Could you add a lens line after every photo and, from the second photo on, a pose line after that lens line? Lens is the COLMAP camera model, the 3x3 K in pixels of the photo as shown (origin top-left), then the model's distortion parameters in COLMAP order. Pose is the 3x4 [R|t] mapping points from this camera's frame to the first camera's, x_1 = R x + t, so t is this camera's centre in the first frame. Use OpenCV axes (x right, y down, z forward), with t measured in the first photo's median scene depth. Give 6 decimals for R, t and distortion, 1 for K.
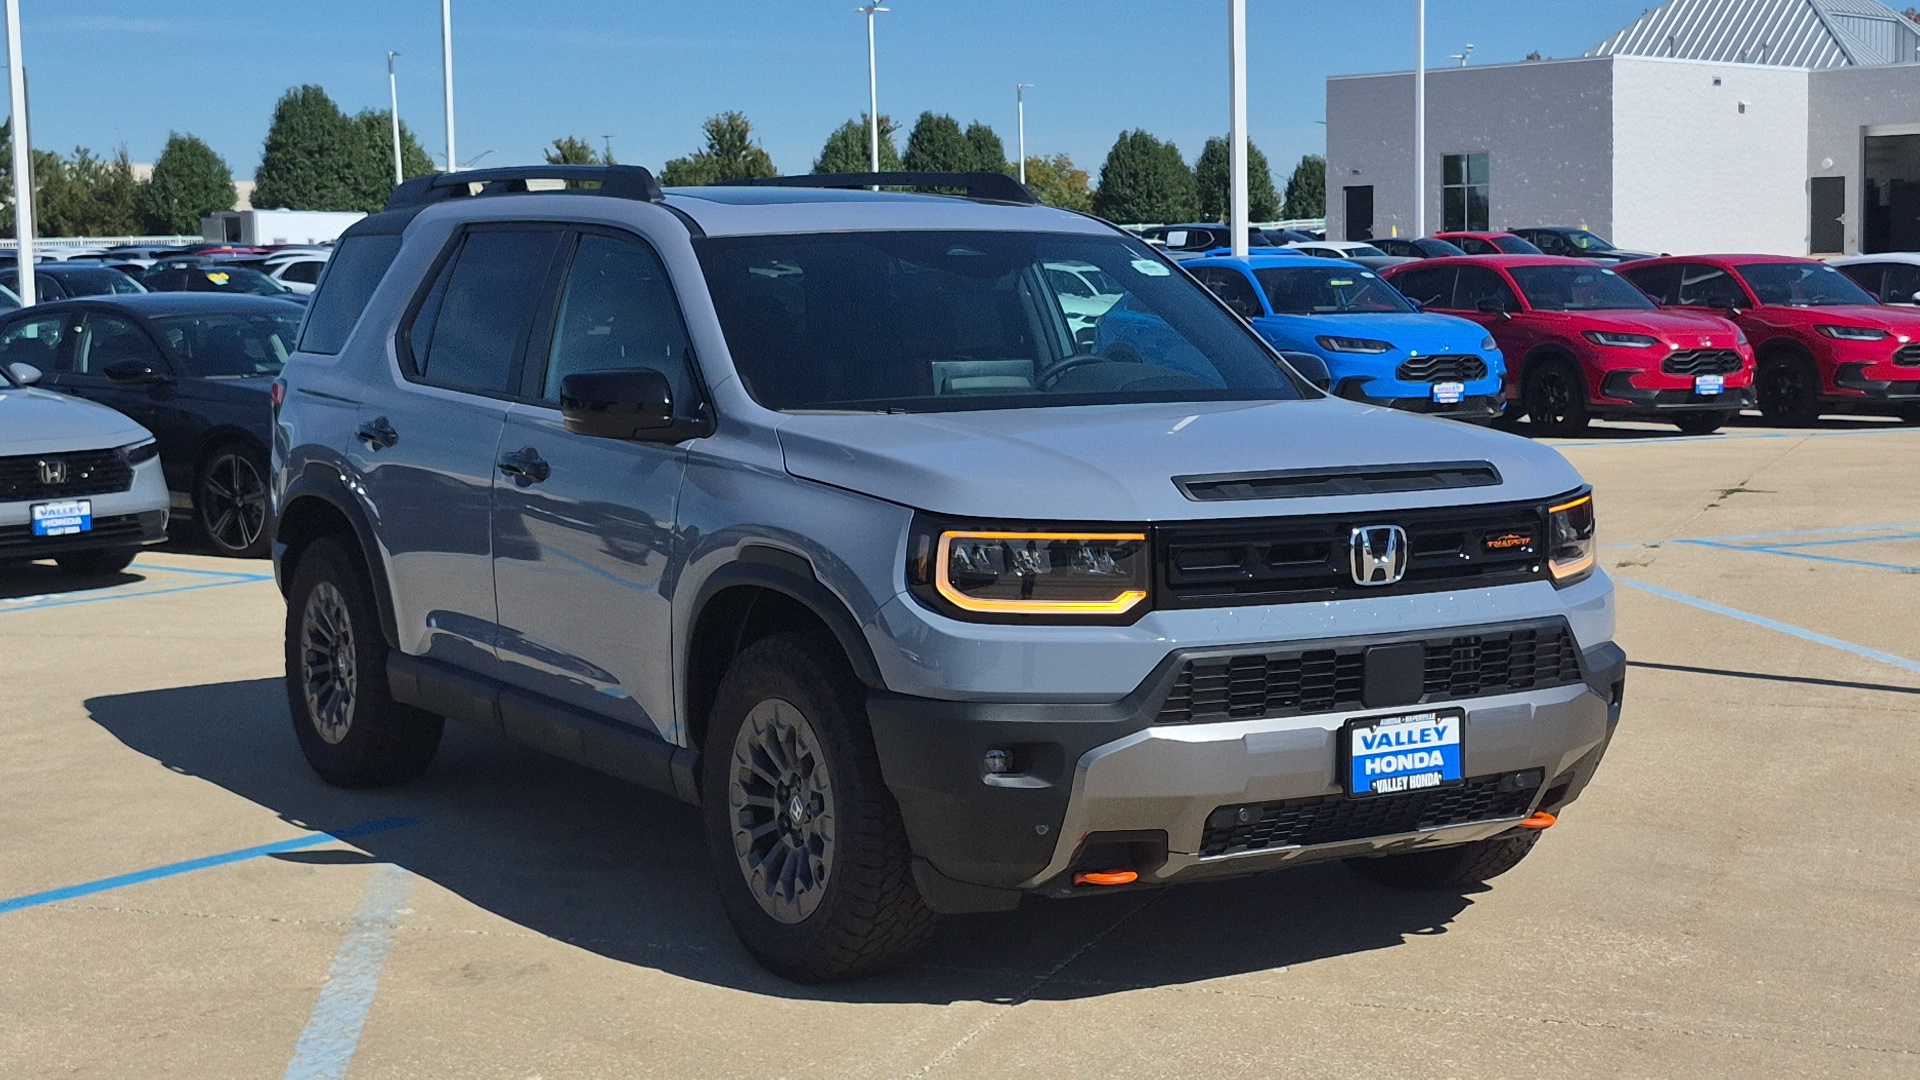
lens RADIAL K [[2952.7, 0, 960.0], [0, 2952.7, 540.0], [0, 0, 1]] dist [0.023162, 0.061502]
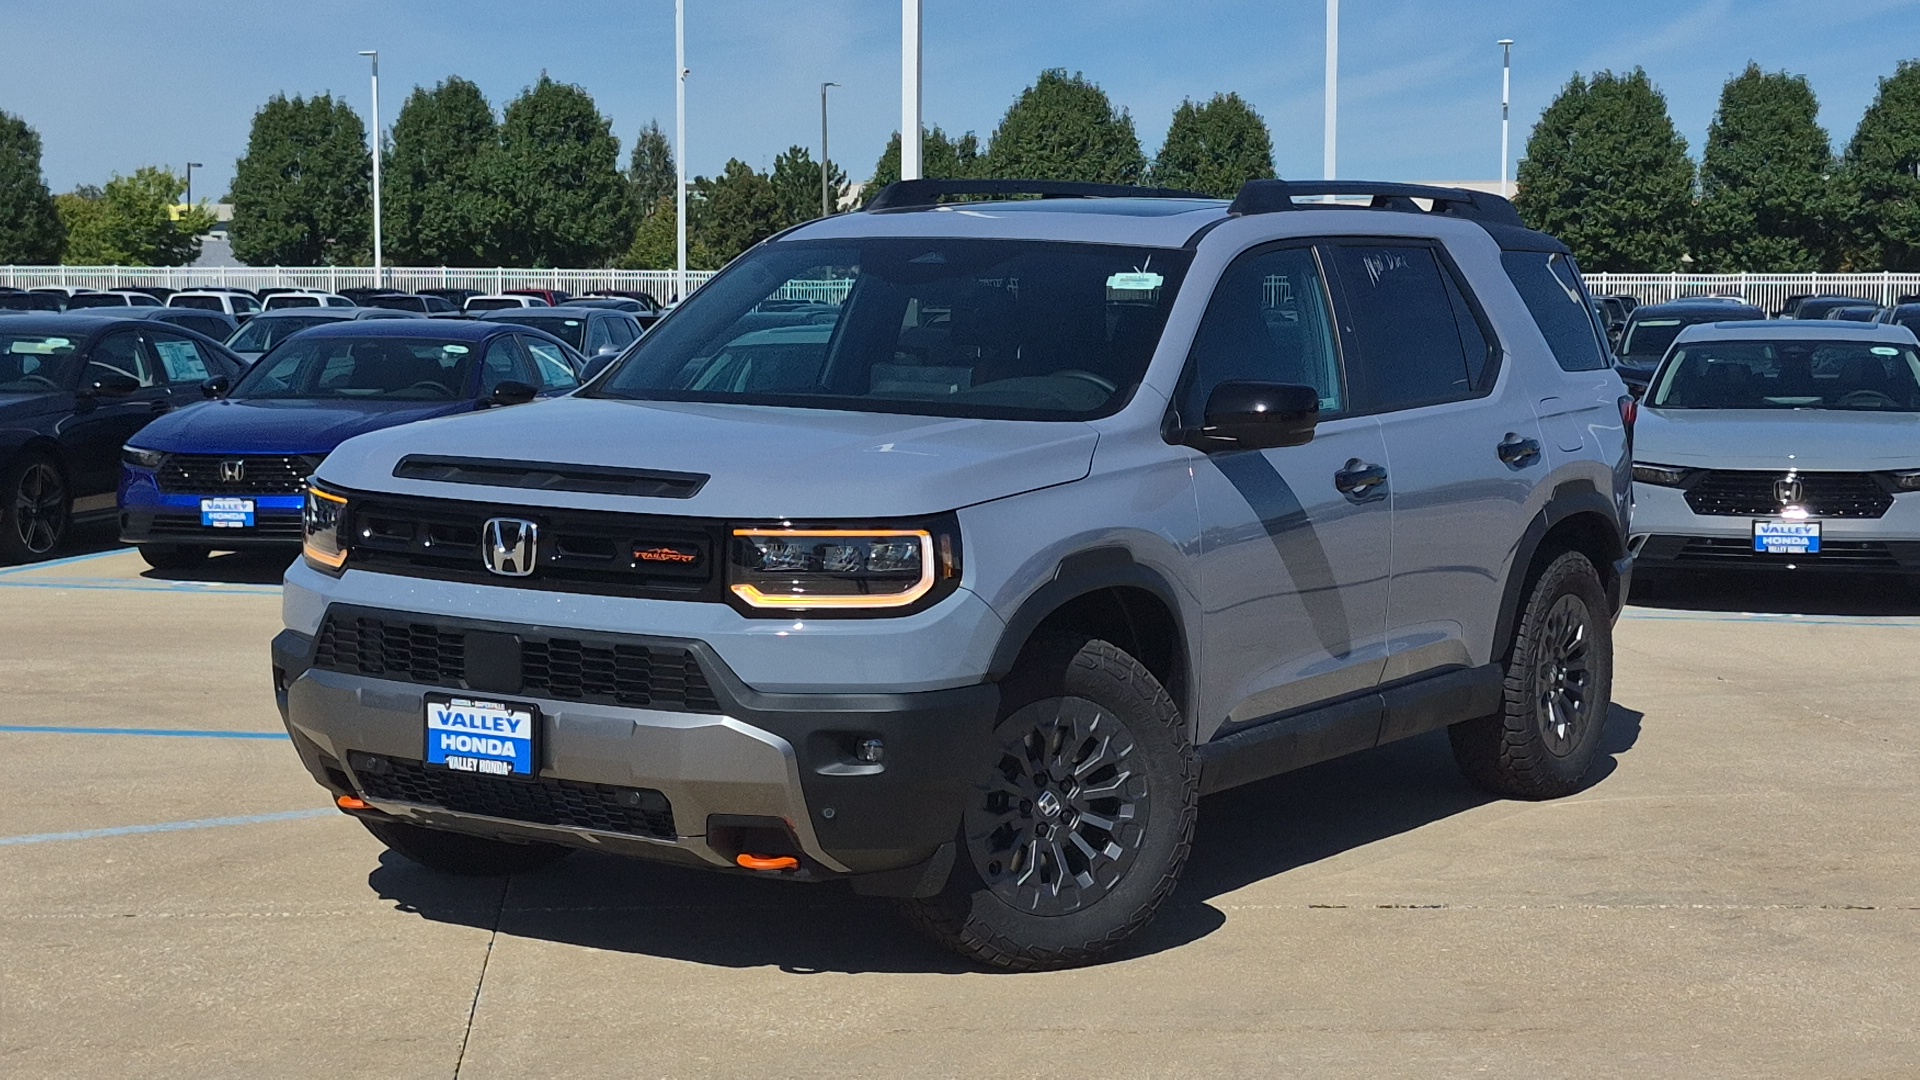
lens RADIAL K [[3040.3, 0, 962.0], [0, 3040.3, 566.0], [0, 0, 1]] dist [0.265915, -0.071680]
pose [[0.434874, 0.099252, -0.895005, 1.179309], [-0.105784, 0.992656, 0.058682, -0.068425], [0.894256, 0.069158, 0.442179, 0.670171]]
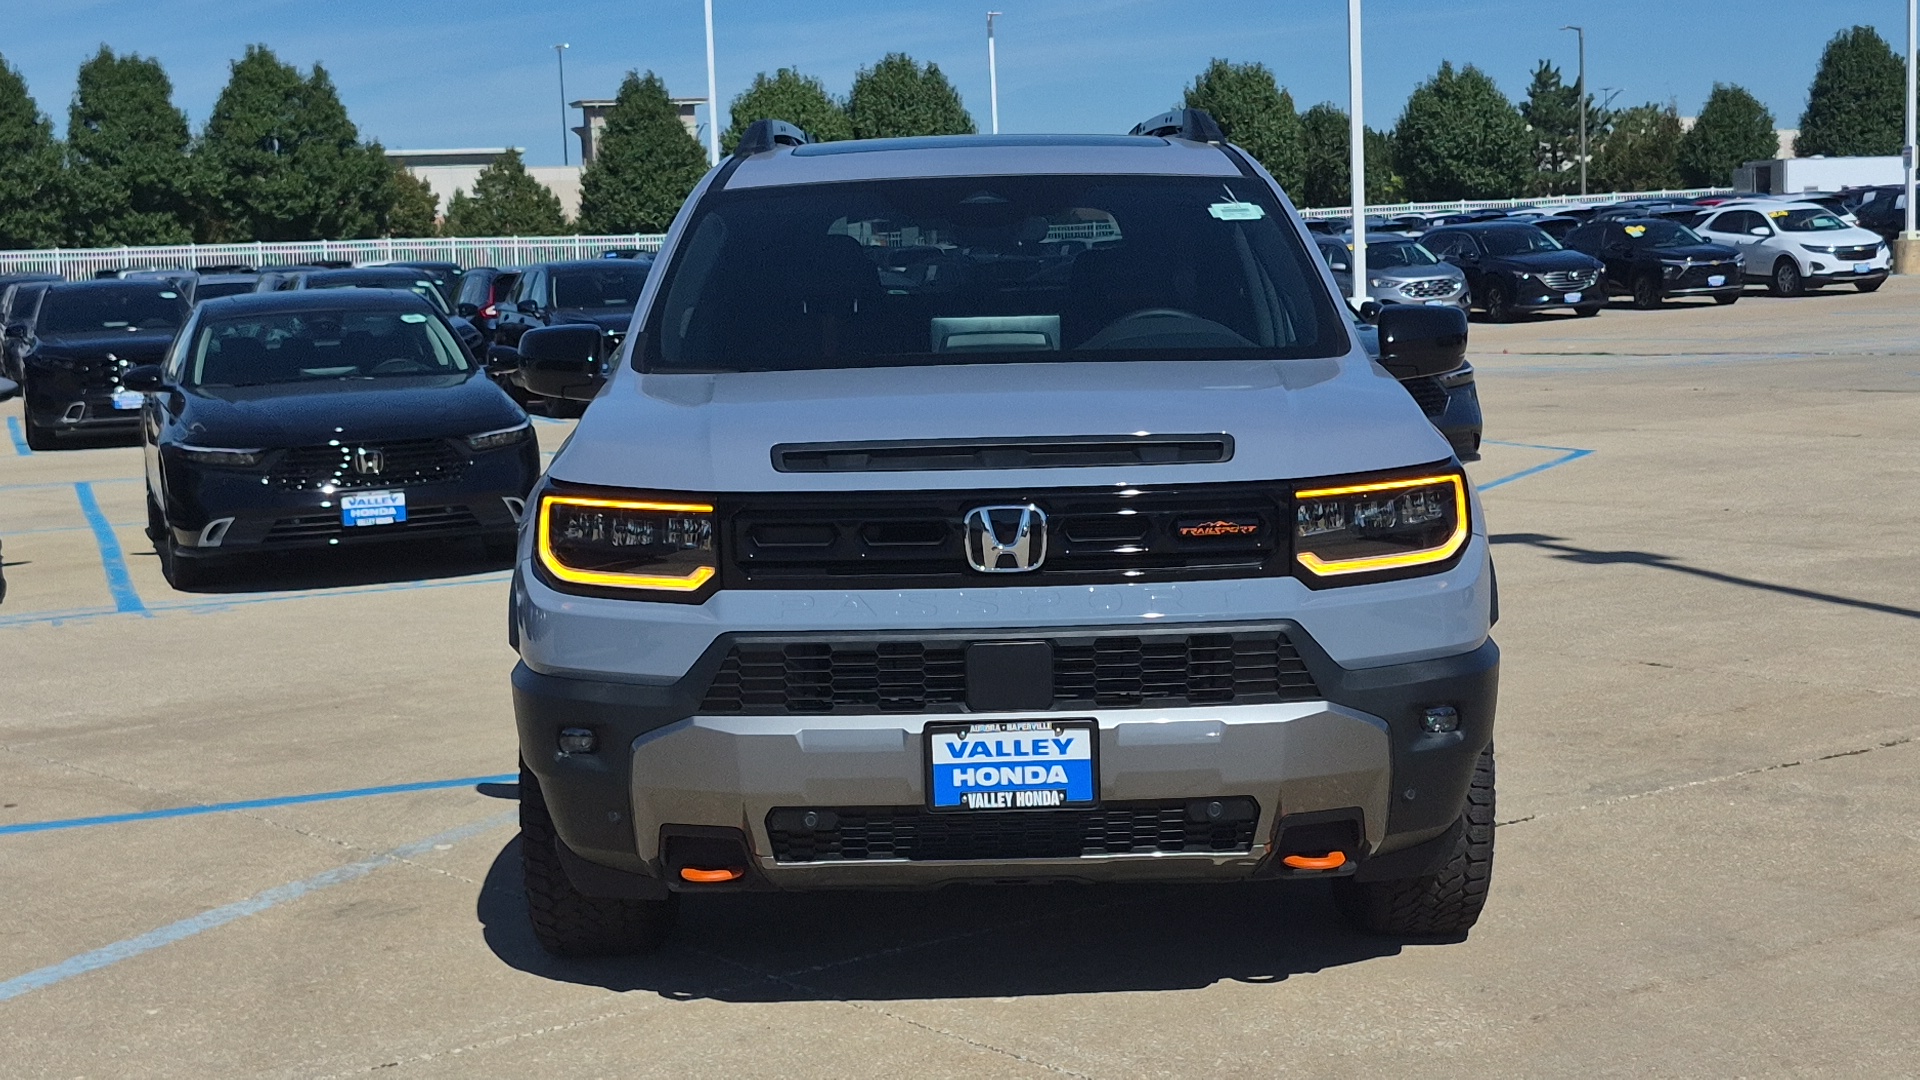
lens RADIAL K [[2952.7, 0, 960.0], [0, 2952.7, 540.0], [0, 0, 1]] dist [0.023162, 0.061502]
pose [[0.850124, 0.036155, -0.525339, 0.594150], [-0.027634, 0.999329, 0.024058, -0.015357], [0.525856, -0.005935, 0.850553, 0.246989]]
